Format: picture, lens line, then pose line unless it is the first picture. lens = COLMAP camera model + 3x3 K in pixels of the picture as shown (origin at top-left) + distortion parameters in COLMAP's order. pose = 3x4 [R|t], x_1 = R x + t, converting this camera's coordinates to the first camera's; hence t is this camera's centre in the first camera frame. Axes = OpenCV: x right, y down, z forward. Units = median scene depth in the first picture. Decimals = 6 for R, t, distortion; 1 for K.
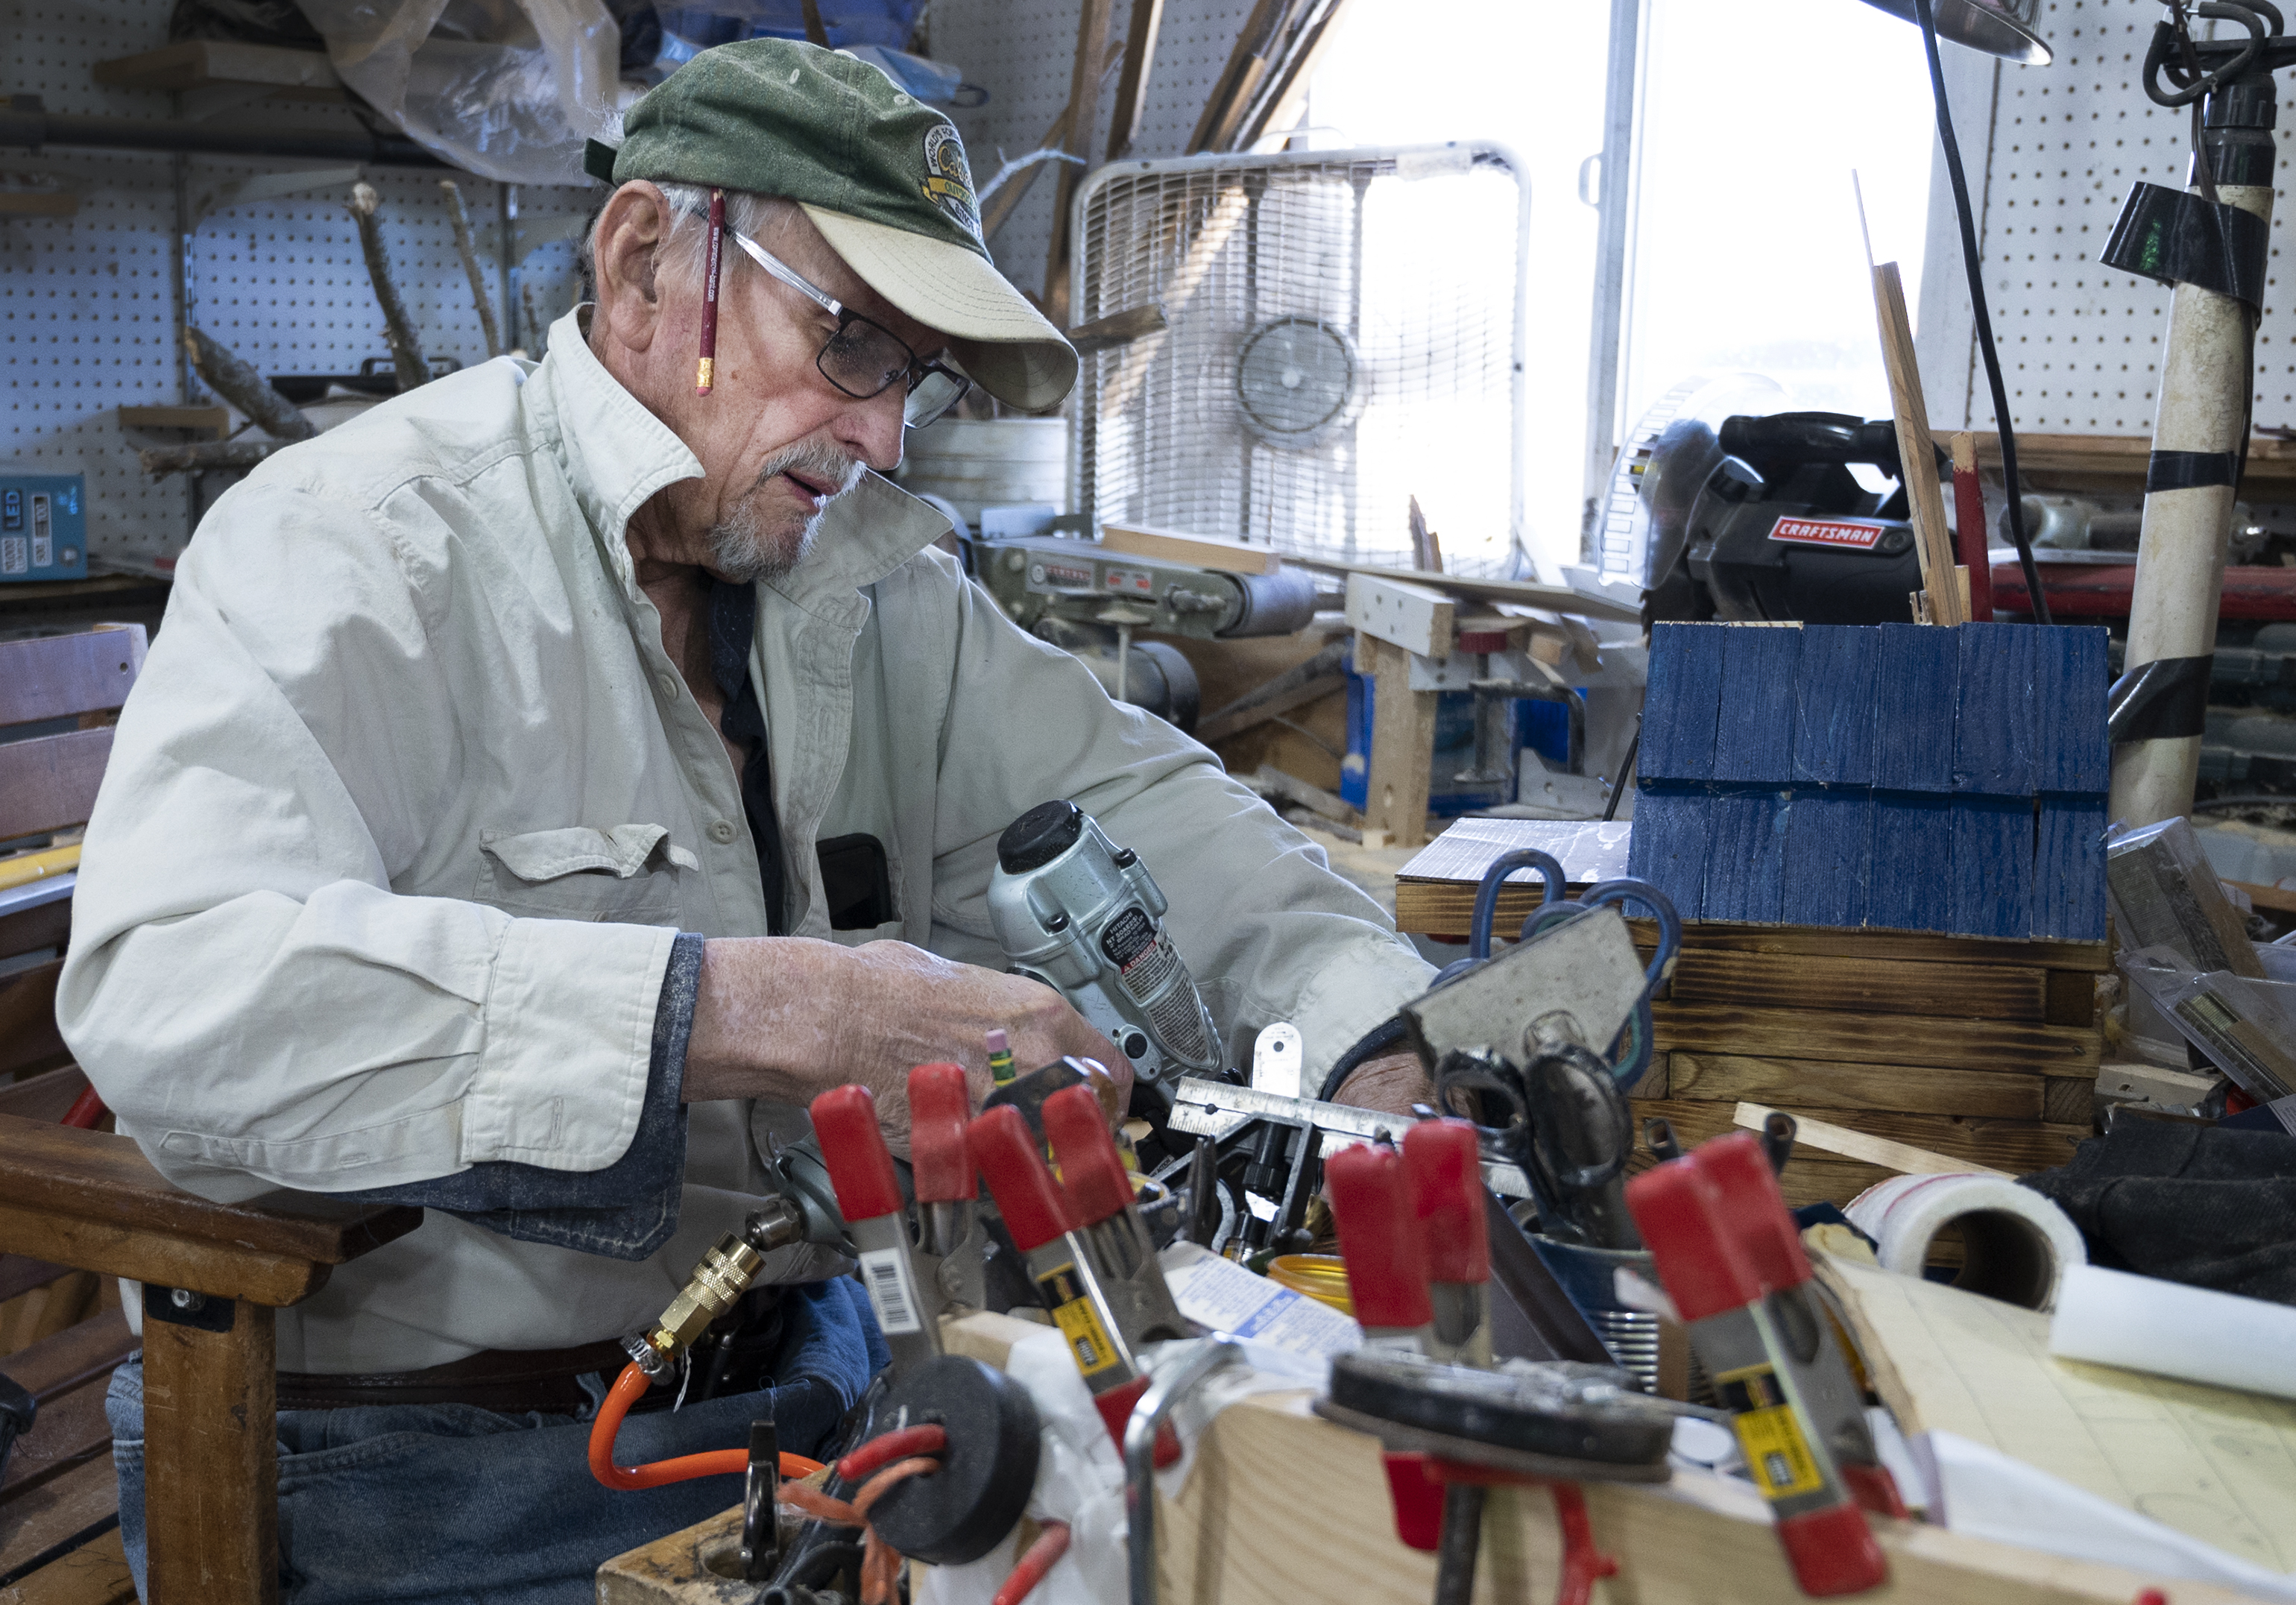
lens RADIAL K [[2850.2, 0, 830.7], [0, 2850.2, 909.3], [0, 0, 1]] dist [-0.000430, 0.023699]
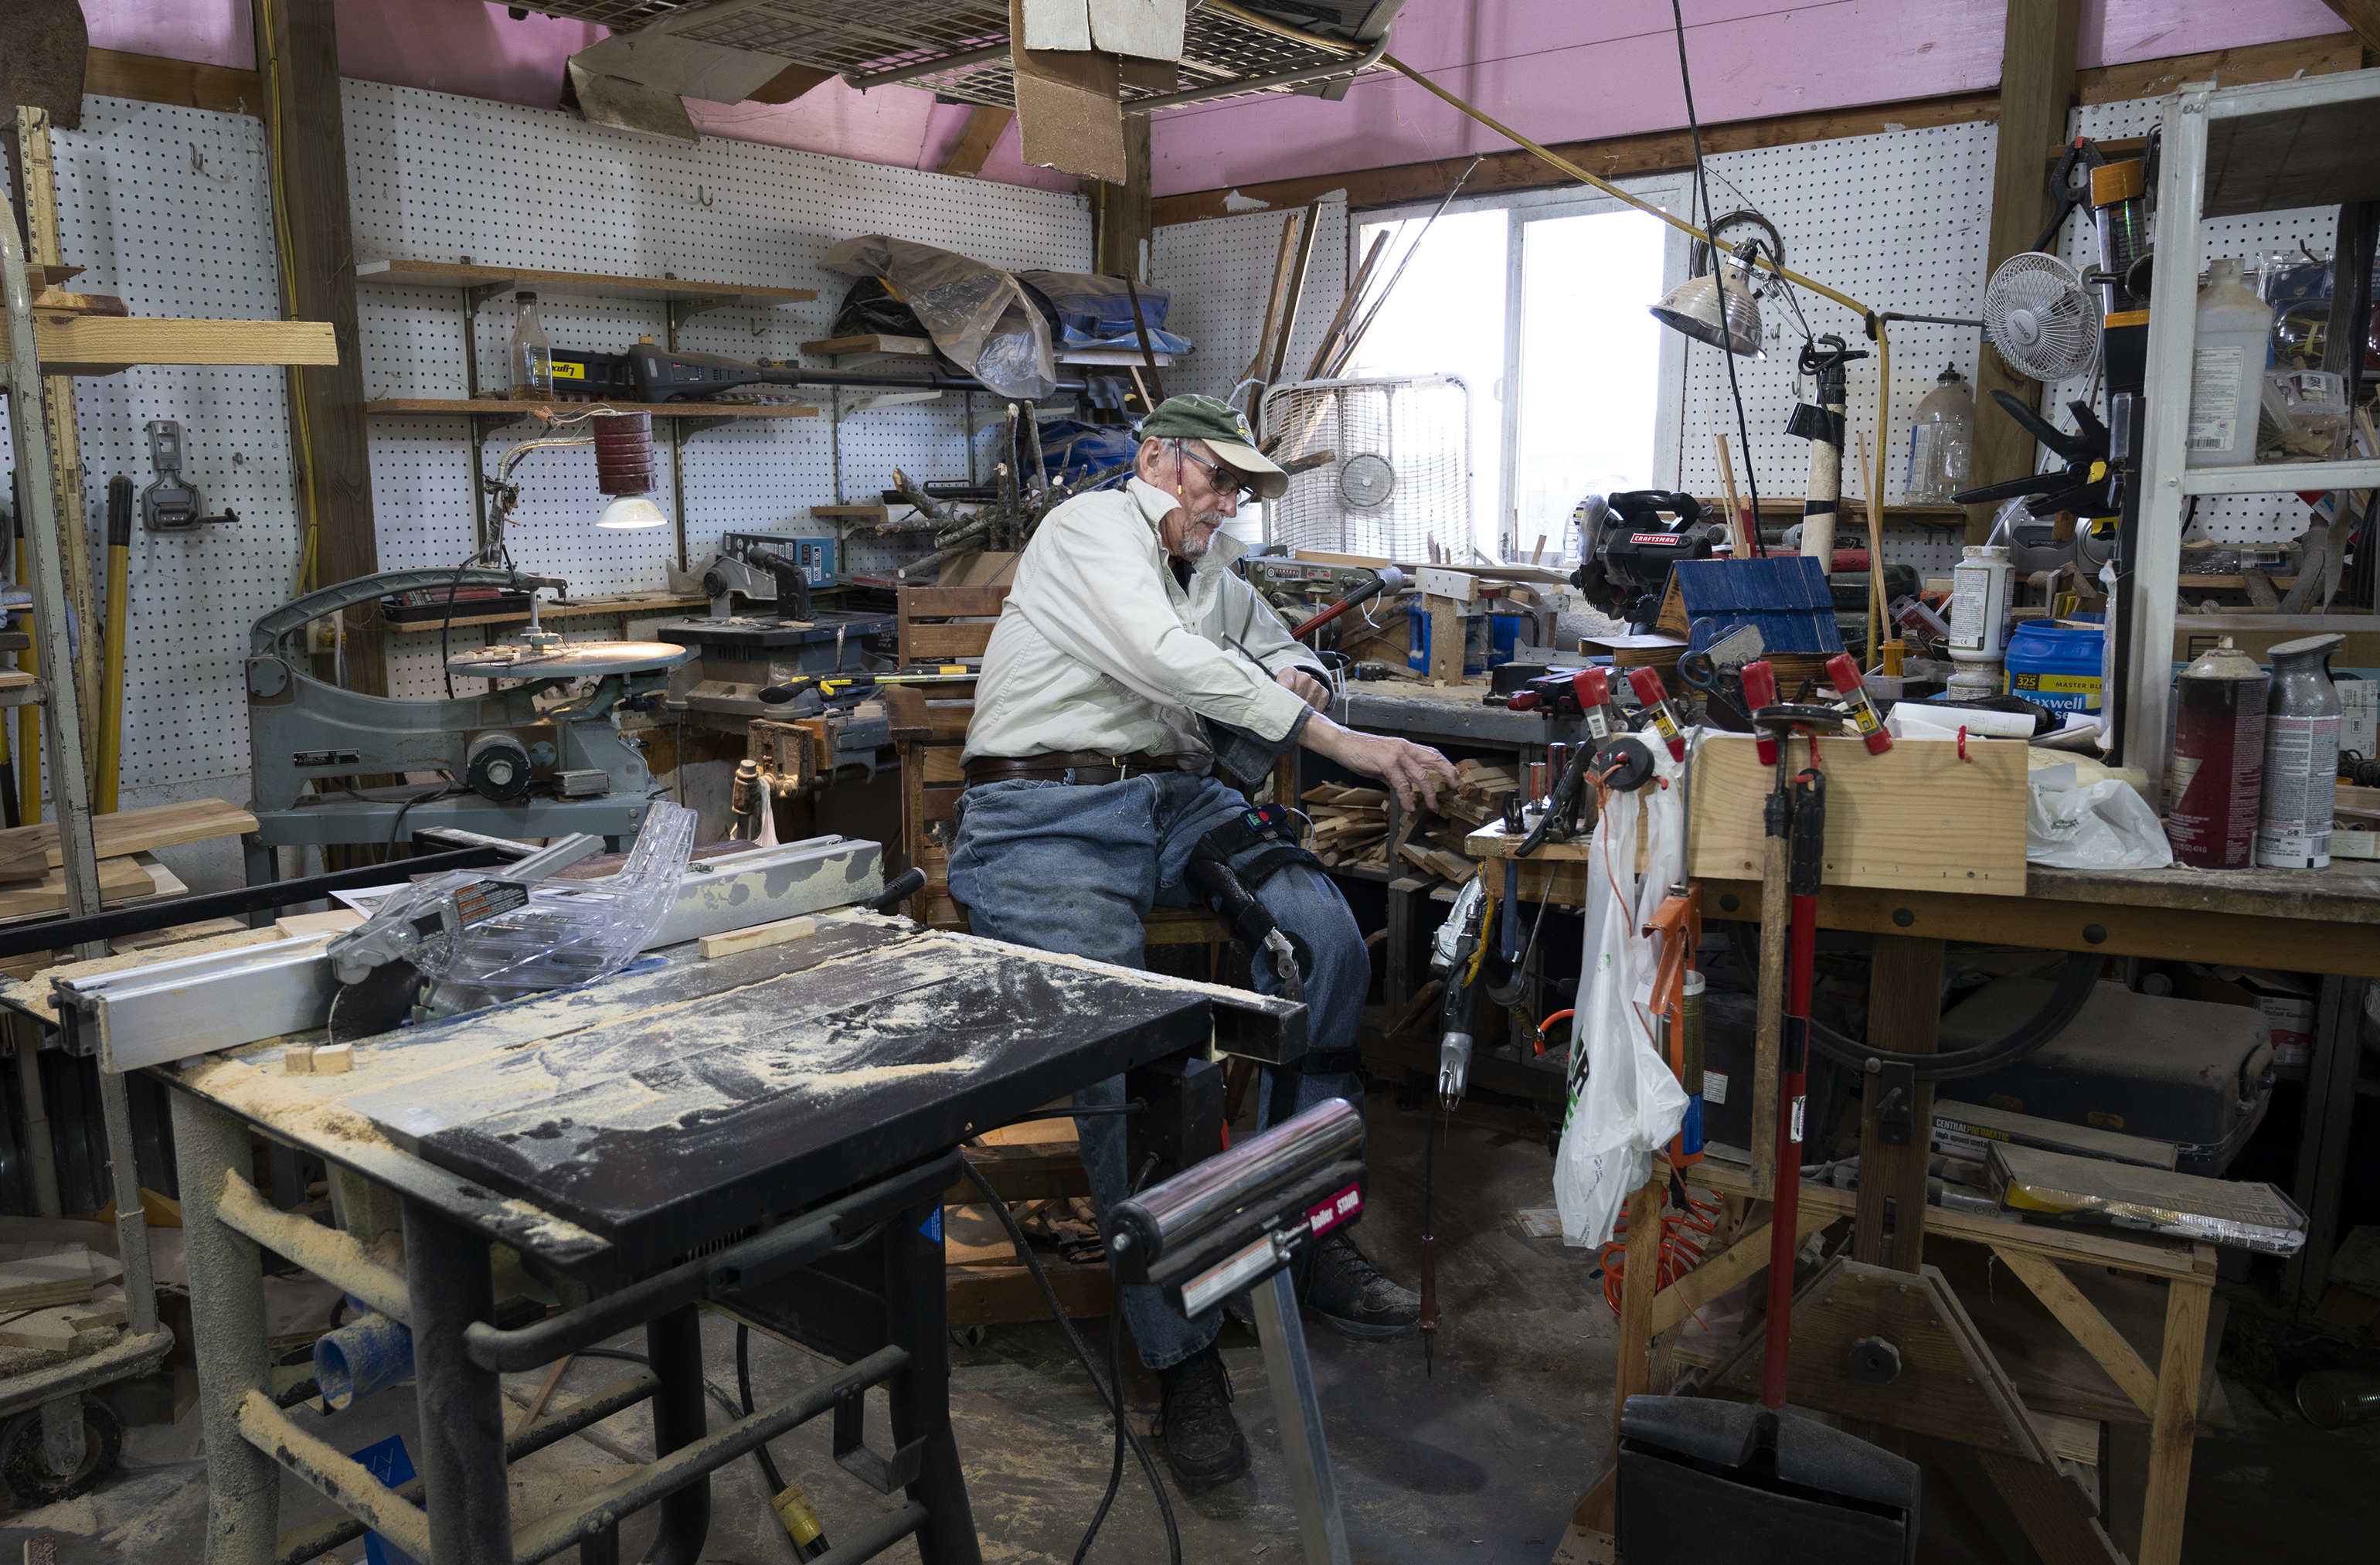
lens RADIAL K [[1754.1, 0, 1079.0], [0, 1754.1, 797.5], [0, 0, 1]] dist [-0.001009, 0.004027]
pose [[0.990485, -0.043368, 0.130609, -0.252780], [0.044580, 0.998986, -0.006371, 0.056204], [-0.130200, 0.012133, 0.991413, -0.312708]]
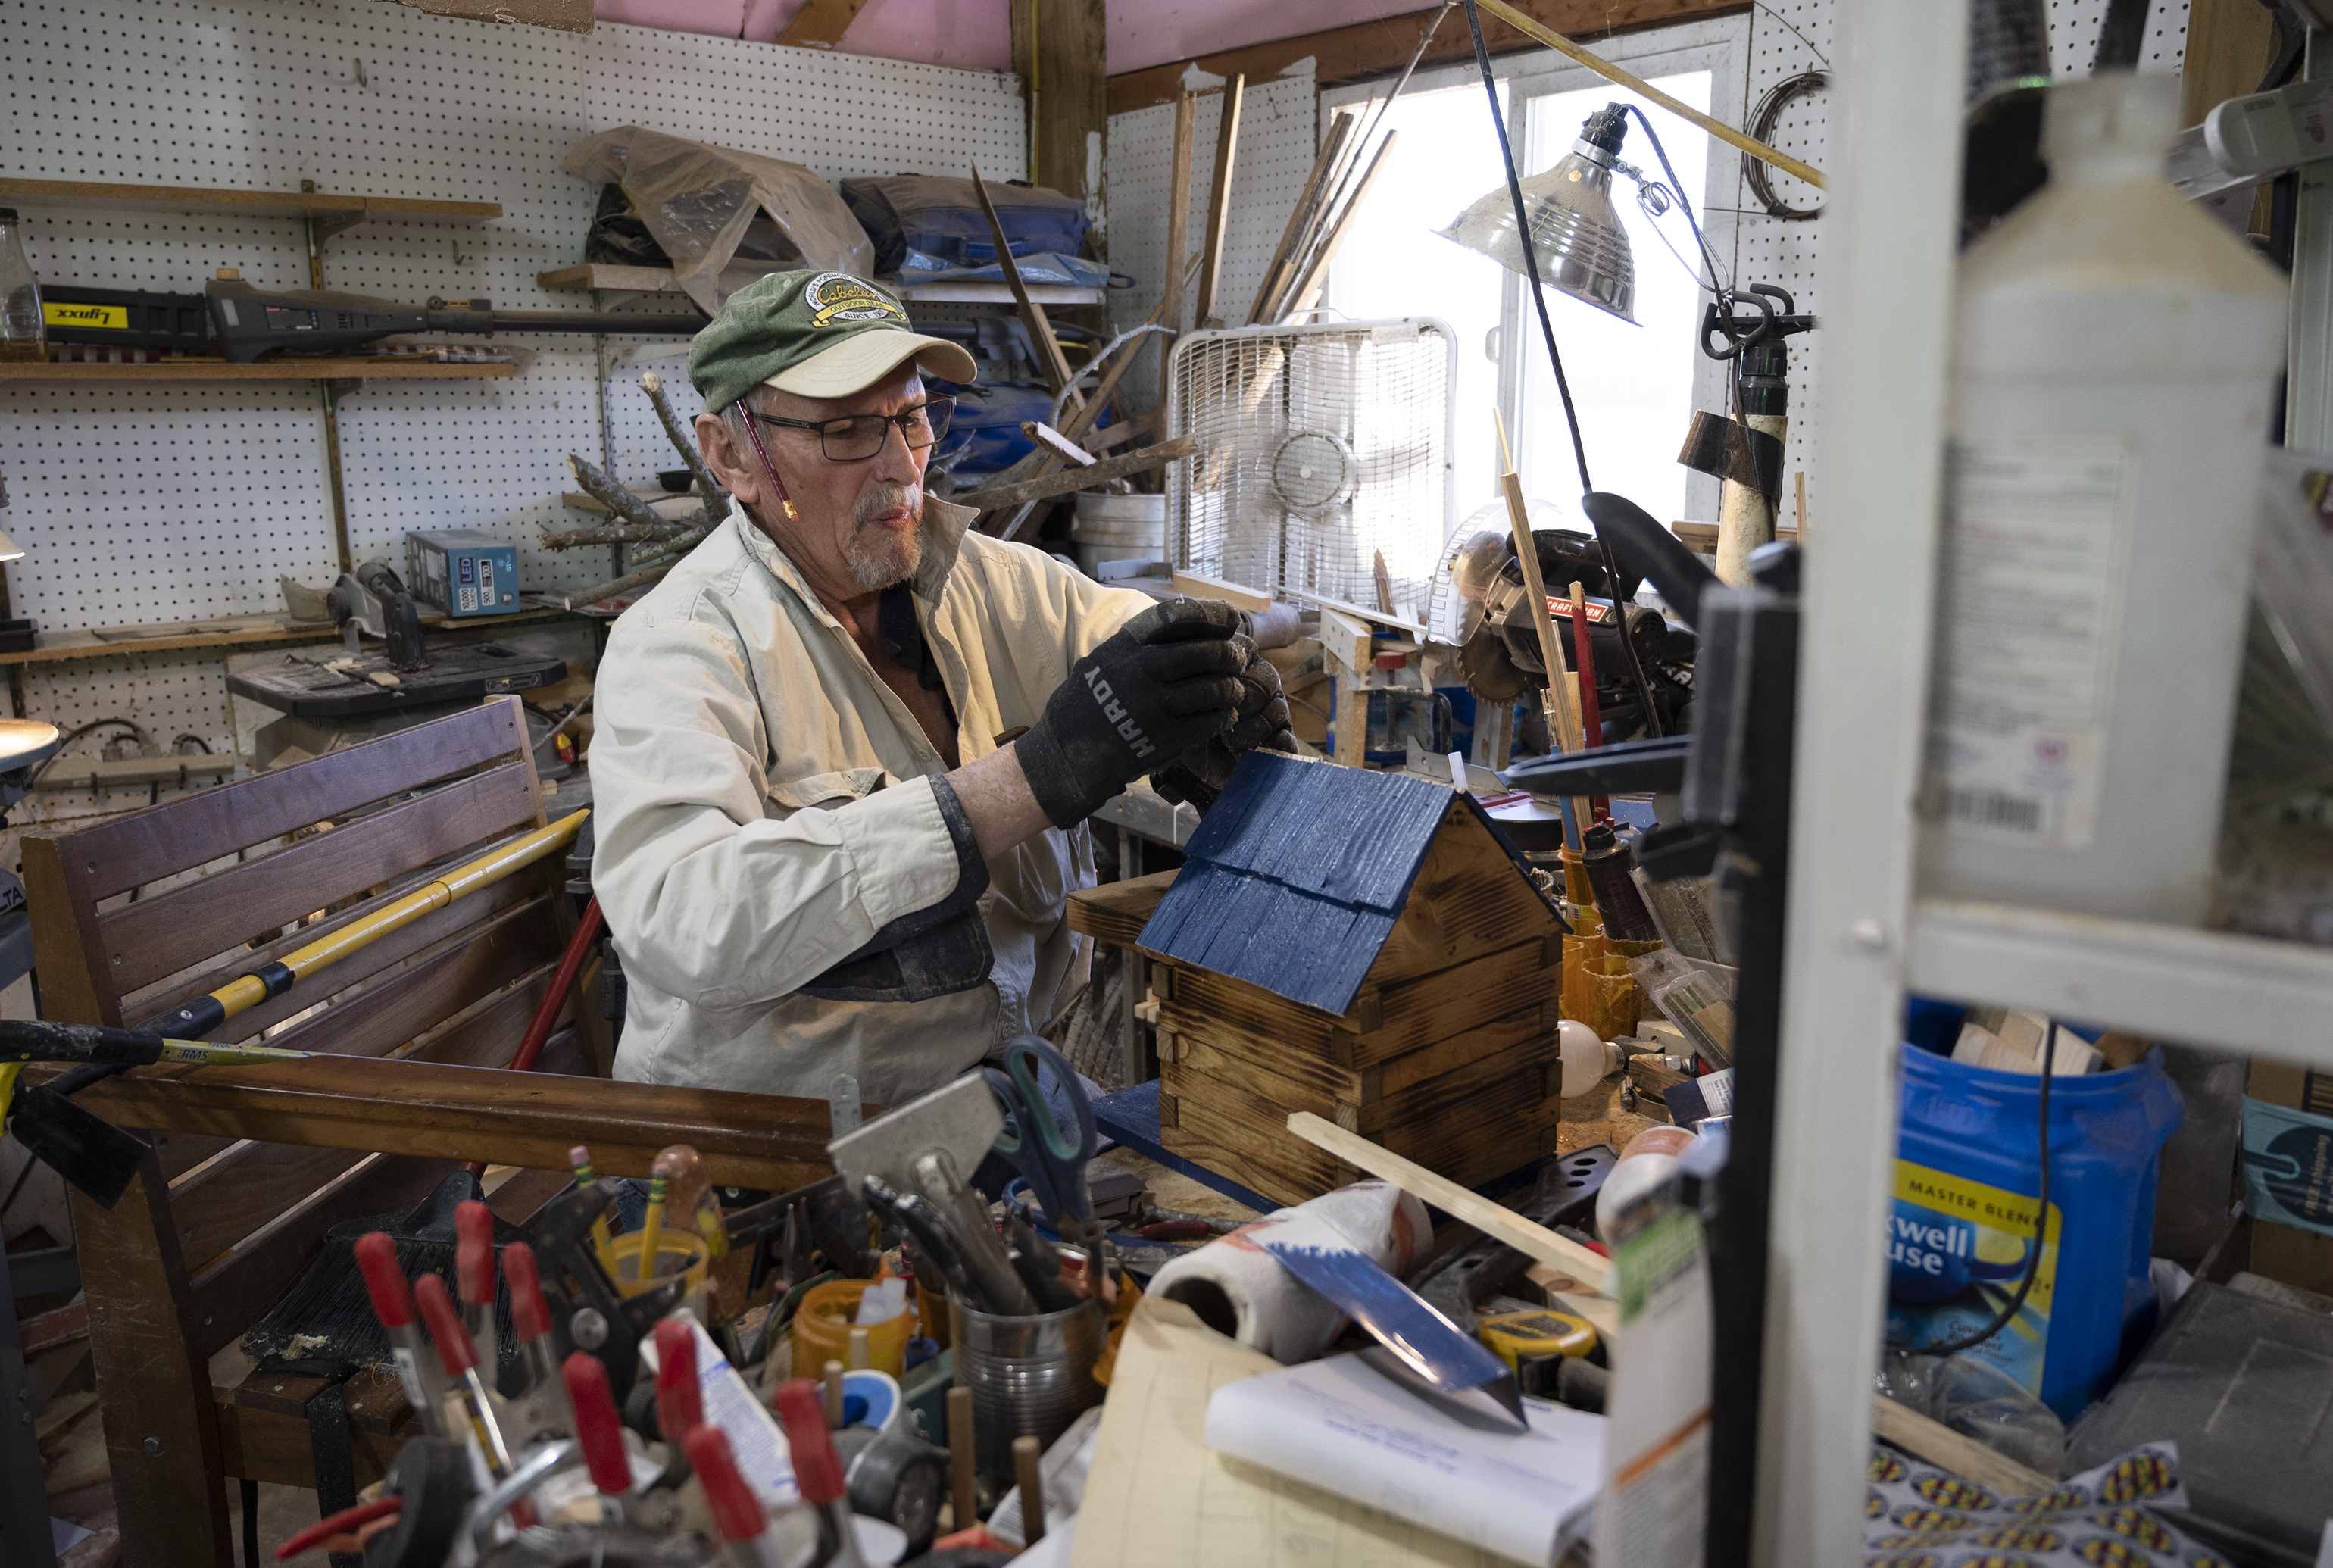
lens RADIAL K [[1761.7, 0, 1166.5], [0, 1761.7, 784.0], [0, 0, 1]] dist [-0.033515, 0.053309]
pose [[0.999773, -0.001565, -0.021255, 0.110538], [0.002203, 0.999547, 0.030024, -0.048821], [0.021198, -0.030064, 0.999323, 0.043366]]
